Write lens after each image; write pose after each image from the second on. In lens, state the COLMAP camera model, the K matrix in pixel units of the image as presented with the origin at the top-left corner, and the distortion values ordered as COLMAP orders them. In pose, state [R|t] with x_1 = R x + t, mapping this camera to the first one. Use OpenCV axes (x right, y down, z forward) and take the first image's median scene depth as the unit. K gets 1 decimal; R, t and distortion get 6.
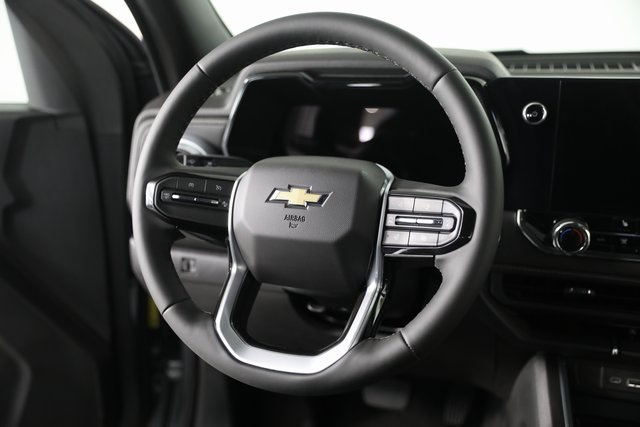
lens RADIAL K [[658.1, 0, 320.0], [0, 658.1, 213.5], [0, 0, 1]] dist [-0.010540, 0.005364]
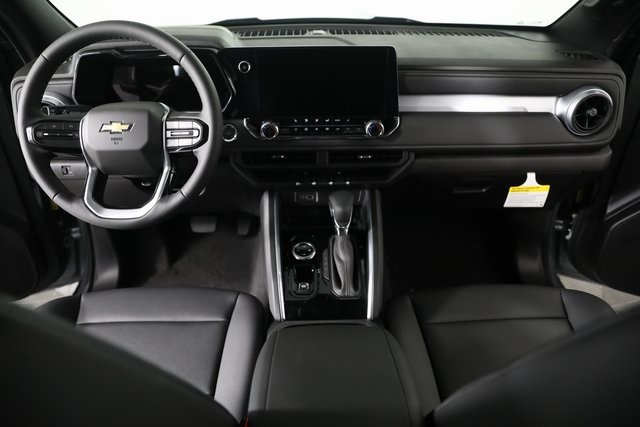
lens RADIAL K [[430.8, 0, 320.0], [0, 430.8, 213.5], [0, 0, 1]] dist [-0.120823, 0.089463]
pose [[0.942965, -0.161465, 0.291113, 0.116862], [0.088429, 0.964572, 0.248560, -0.031809], [-0.320933, -0.208640, 0.923835, -0.312483]]
